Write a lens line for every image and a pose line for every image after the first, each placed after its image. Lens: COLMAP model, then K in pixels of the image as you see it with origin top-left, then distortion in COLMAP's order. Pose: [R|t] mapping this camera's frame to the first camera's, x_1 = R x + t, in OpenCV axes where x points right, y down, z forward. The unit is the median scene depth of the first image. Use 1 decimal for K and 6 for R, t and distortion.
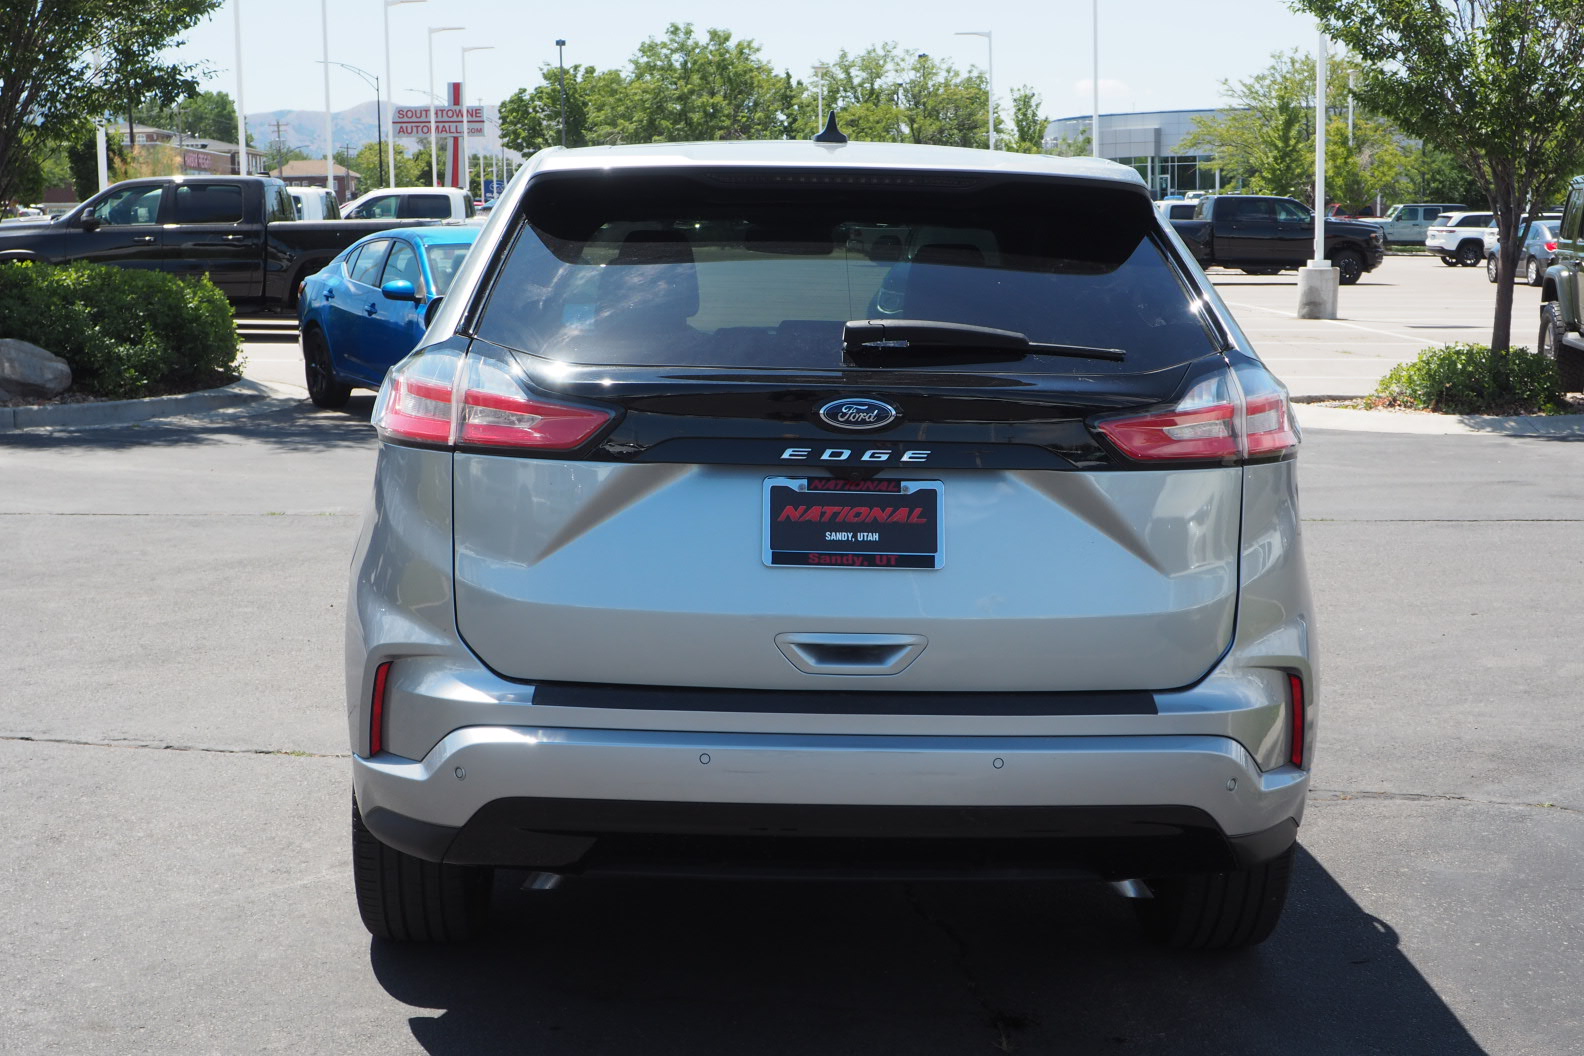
lens RADIAL K [[2269.7, 0, 791.1], [0, 2269.7, 527.7], [0, 0, 1]] dist [-0.013864, 0.000000]
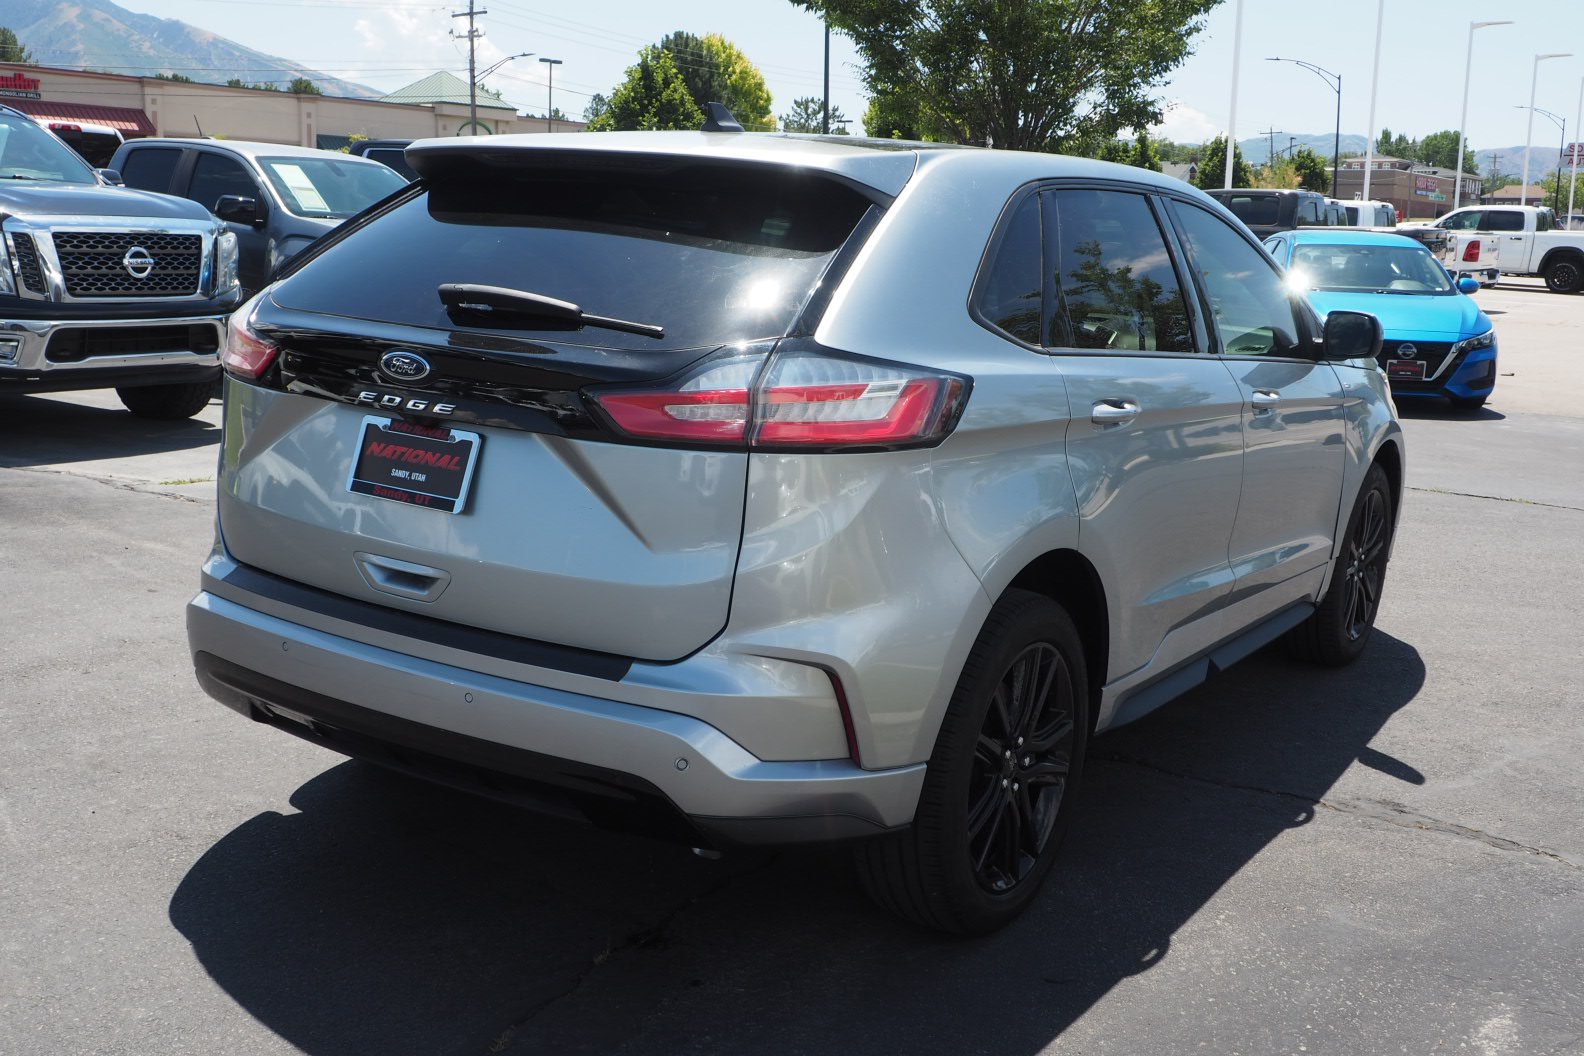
lens RADIAL K [[1666.5, 0, 793.0], [0, 1666.5, 533.3], [0, 0, 1]] dist [-0.002516, 0.000000]
pose [[0.830647, 0.137245, -0.539619, 0.627027], [-0.110977, 0.990509, 0.081093, -0.054988], [0.545627, -0.007475, 0.837995, 0.407108]]
